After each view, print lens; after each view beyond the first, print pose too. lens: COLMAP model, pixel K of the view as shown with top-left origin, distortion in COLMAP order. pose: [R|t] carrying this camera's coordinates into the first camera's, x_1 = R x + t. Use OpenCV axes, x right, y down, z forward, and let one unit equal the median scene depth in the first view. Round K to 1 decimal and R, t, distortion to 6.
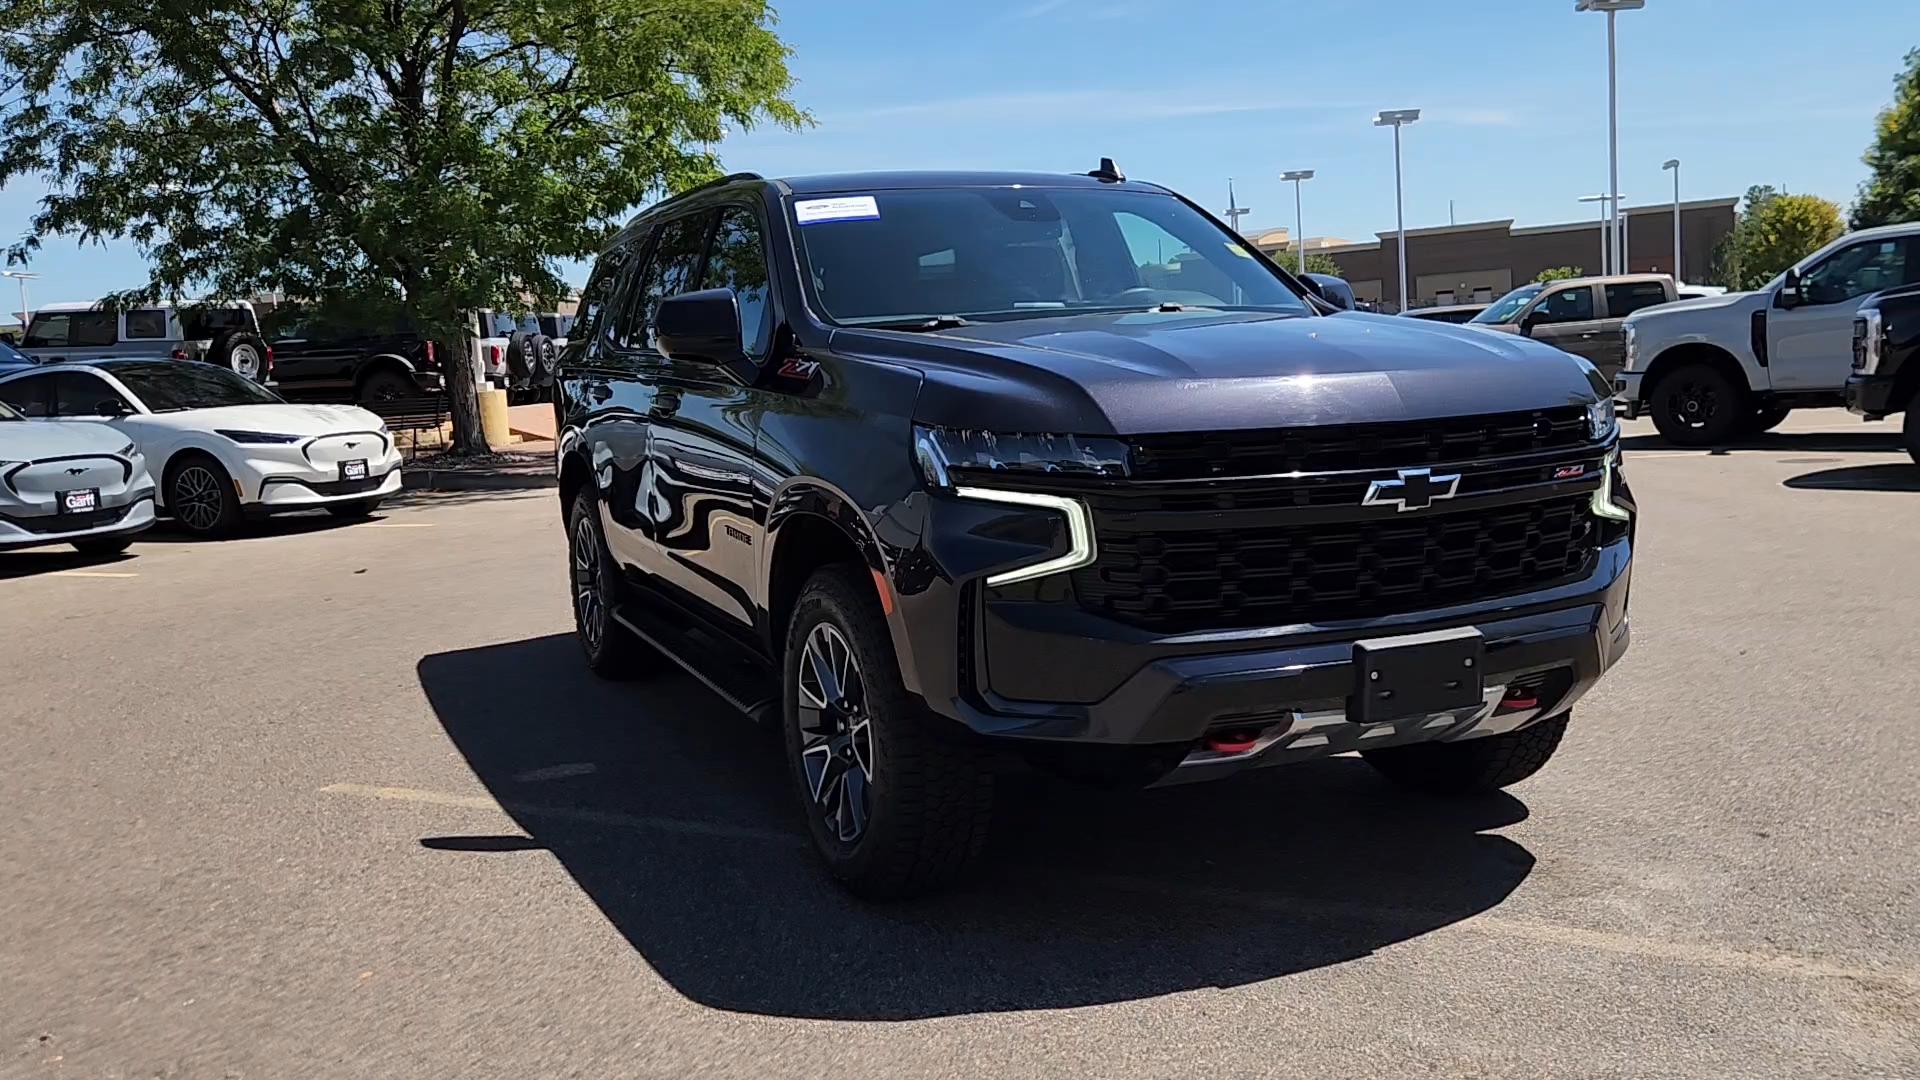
lens RADIAL K [[1634.8, 0, 945.3], [0, 1634.8, 545.2], [0, 0, 1]] dist [0.027840, -0.009931]
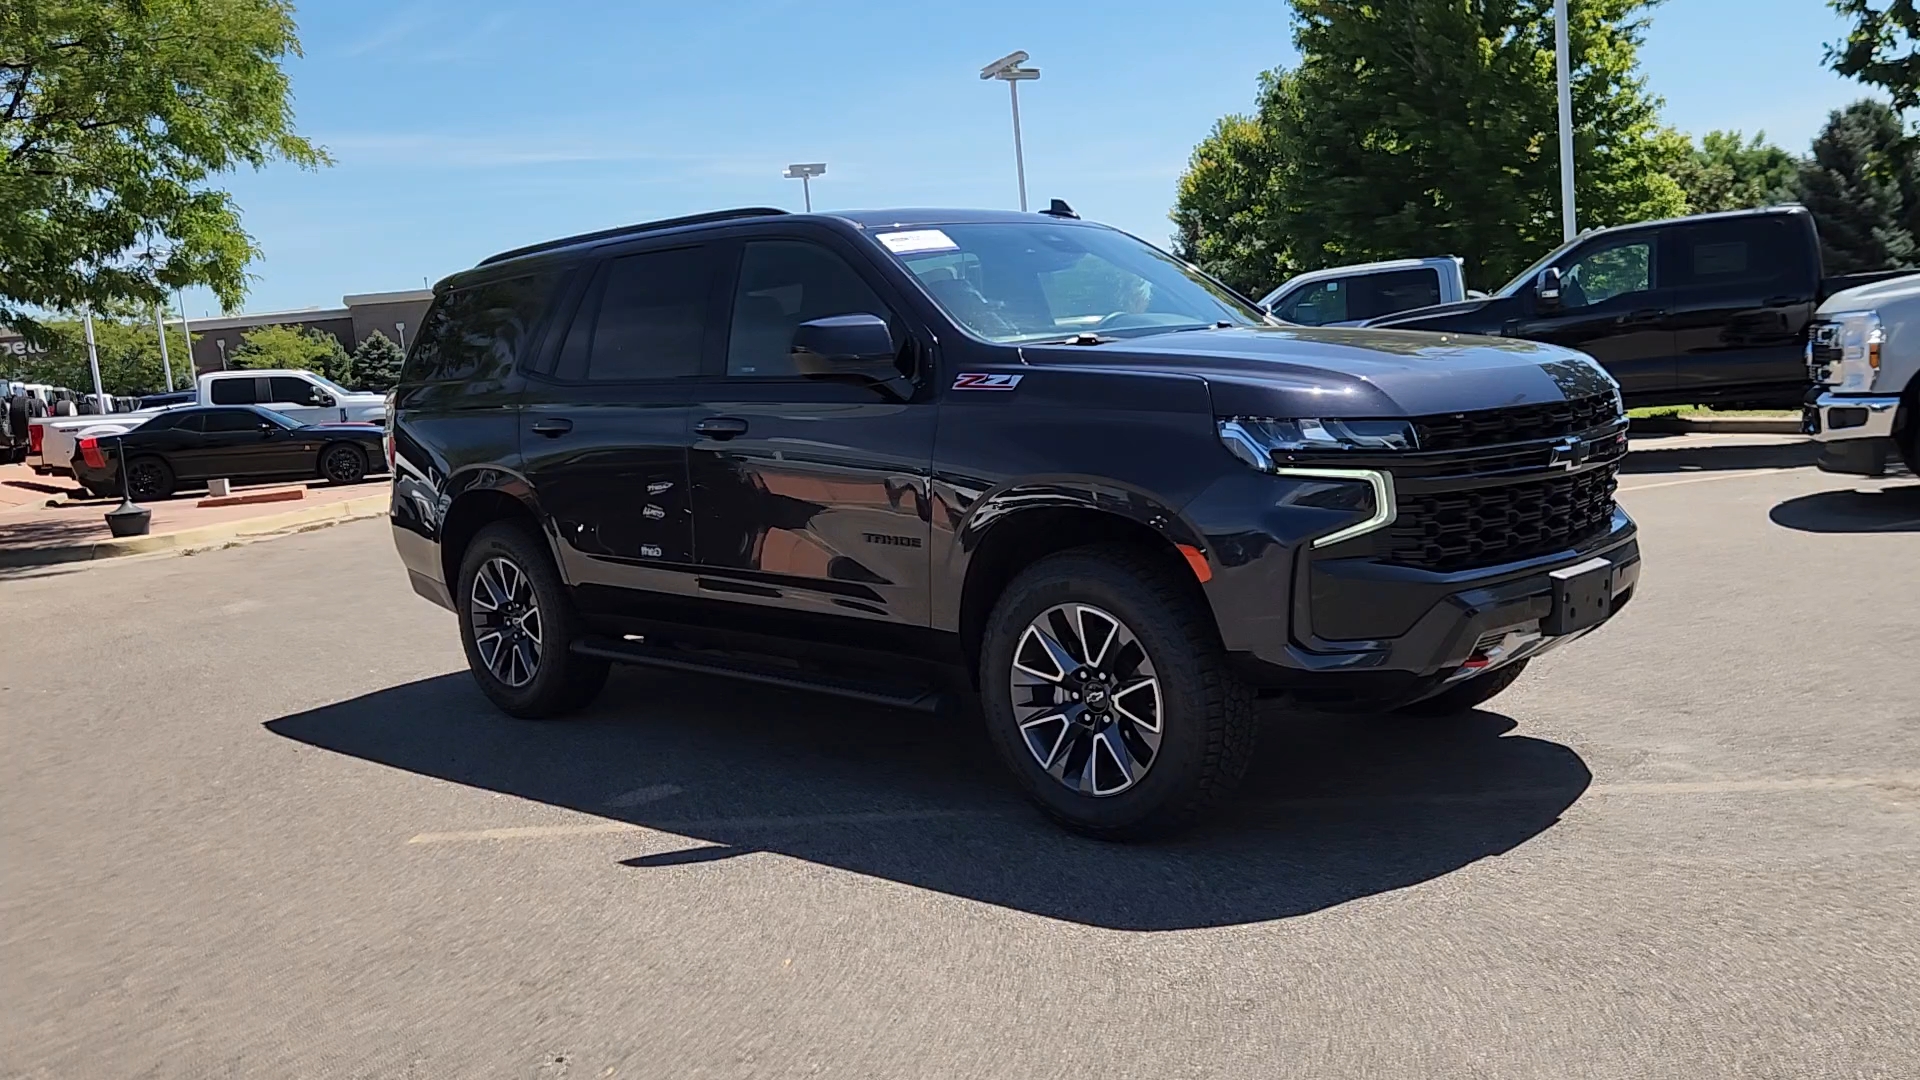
lens RADIAL K [[1634.8, 0, 945.3], [0, 1634.8, 545.2], [0, 0, 1]] dist [0.027840, -0.009931]
pose [[0.925965, -0.064304, 0.372094, -0.492483], [0.074951, 0.997086, -0.014204, 0.014747], [-0.370096, 0.041041, 0.928086, -0.012603]]
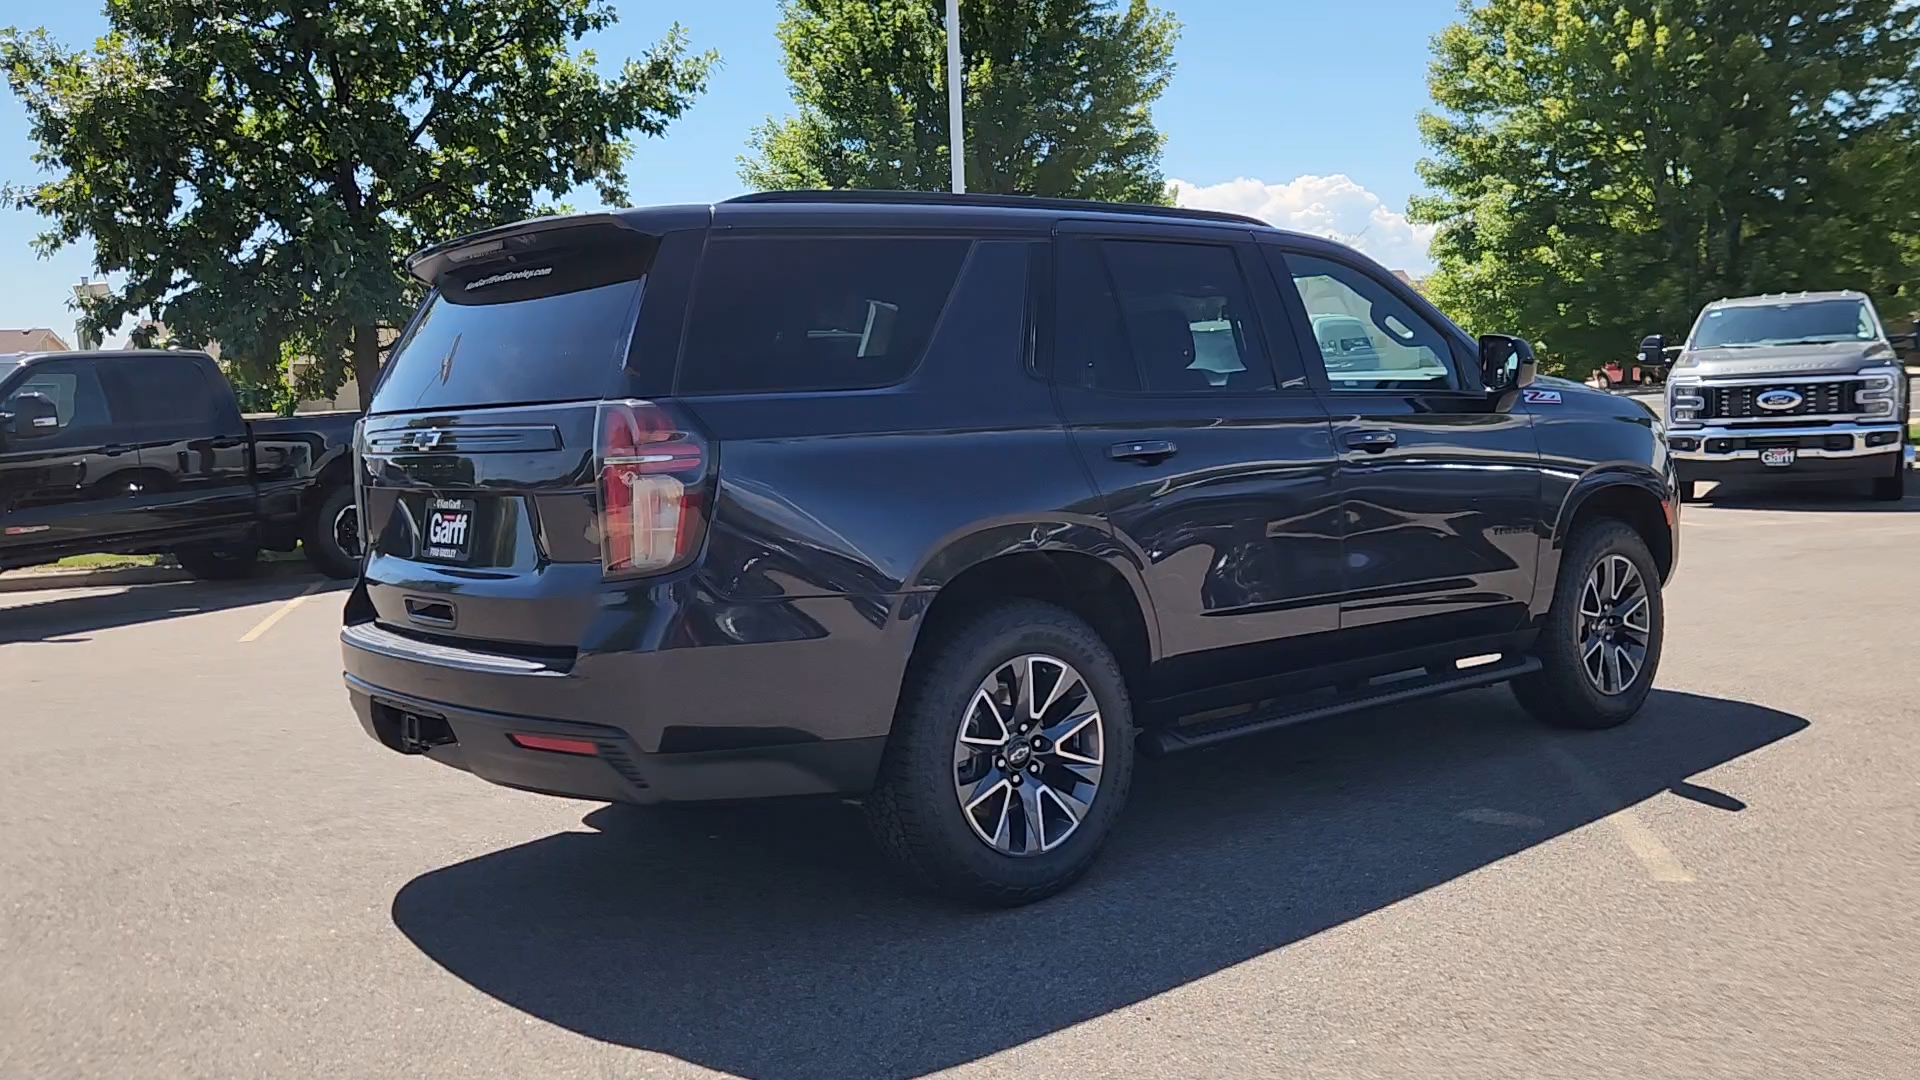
lens RADIAL K [[1636.5, 0, 941.9], [0, 1636.5, 552.2], [0, 0, 1]] dist [0.031289, -0.019987]
pose [[-0.279078, -0.029754, 0.959807, -1.211685], [0.173452, 0.981517, 0.080861, -0.166957], [-0.944473, 0.189047, -0.268759, 1.749474]]
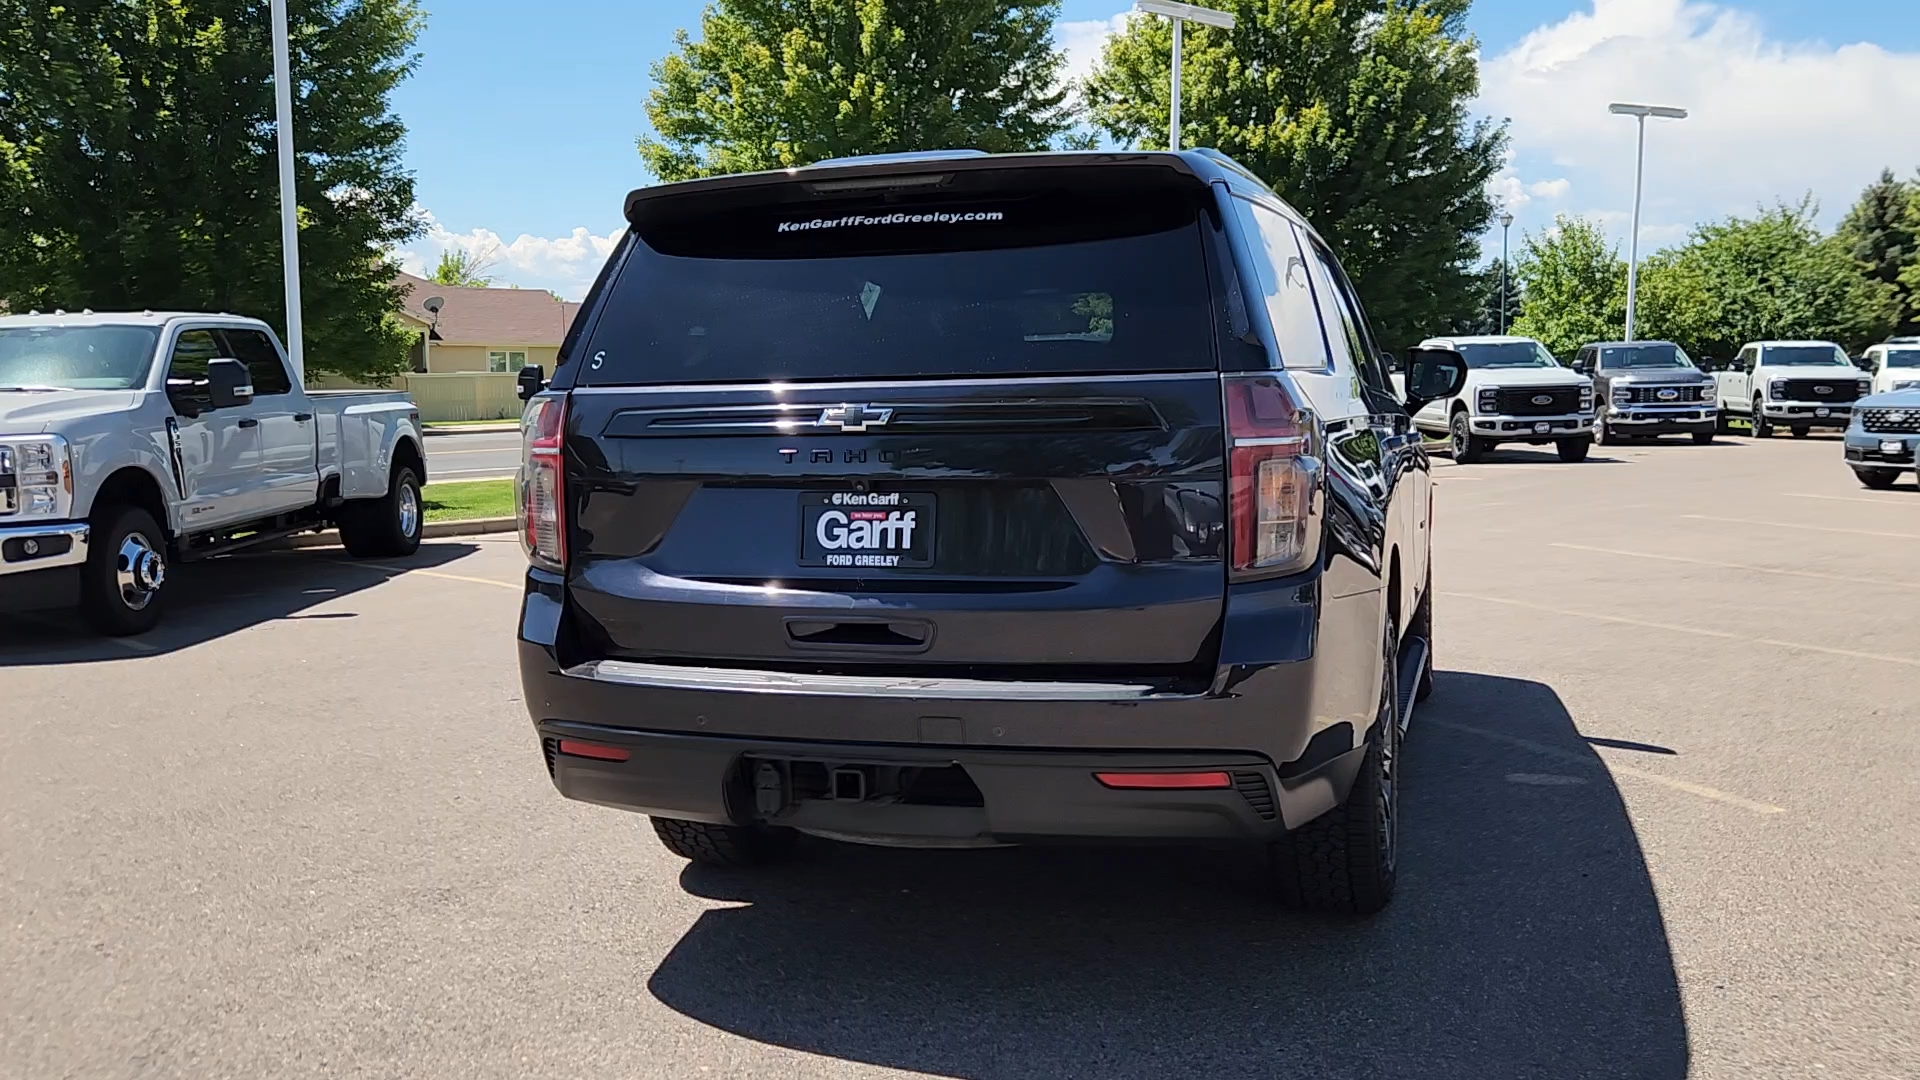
lens RADIAL K [[1632.6, 0, 946.8], [0, 1632.6, 550.5], [0, 0, 1]] dist [0.034827, -0.026724]
pose [[-0.745889, -0.004634, 0.666054, -0.752132], [0.132718, 0.978890, 0.155436, -0.254551], [-0.652714, 0.204335, -0.729529, 2.280687]]
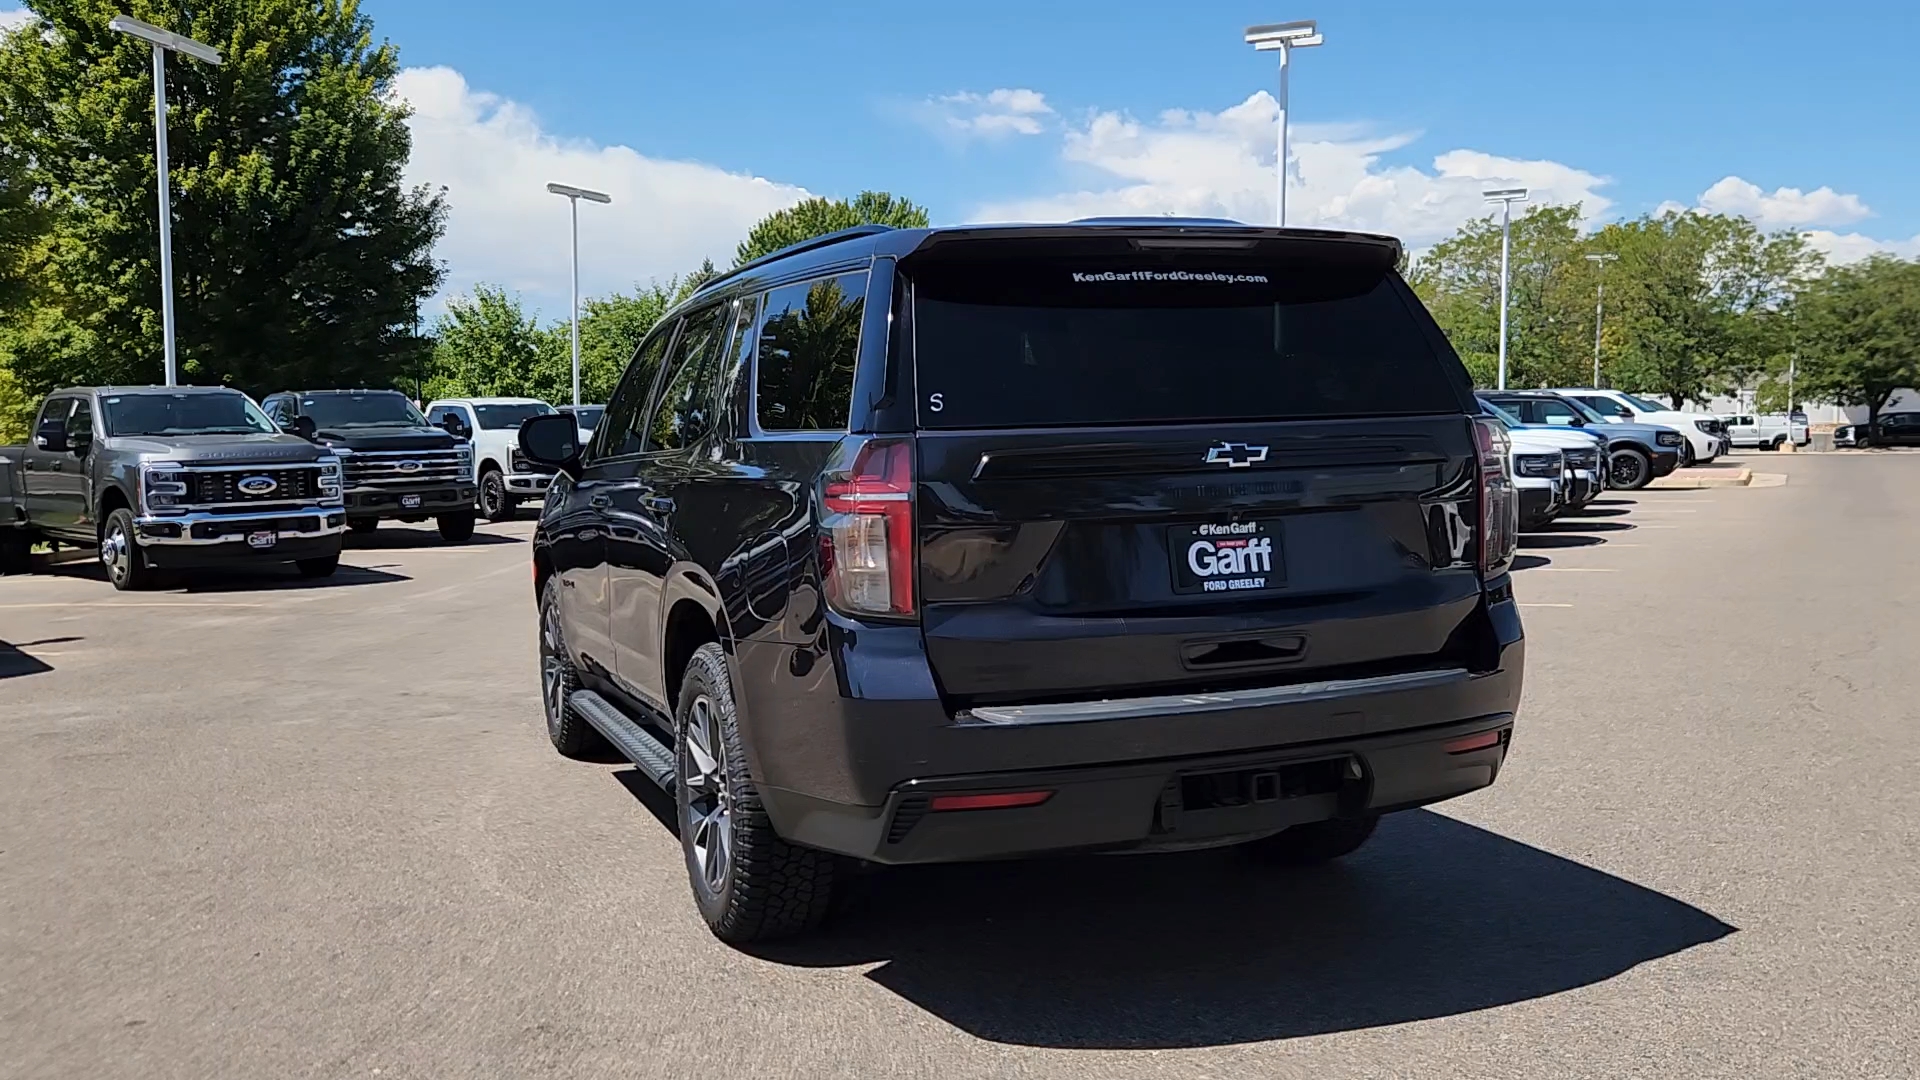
lens RADIAL K [[1634.8, 0, 945.3], [0, 1634.8, 545.2], [0, 0, 1]] dist [0.027840, -0.009931]
pose [[-0.996734, 0.068303, 0.043080, -0.123900], [0.075264, 0.979080, 0.189045, -0.324221], [-0.029267, 0.191670, -0.981023, 2.566881]]
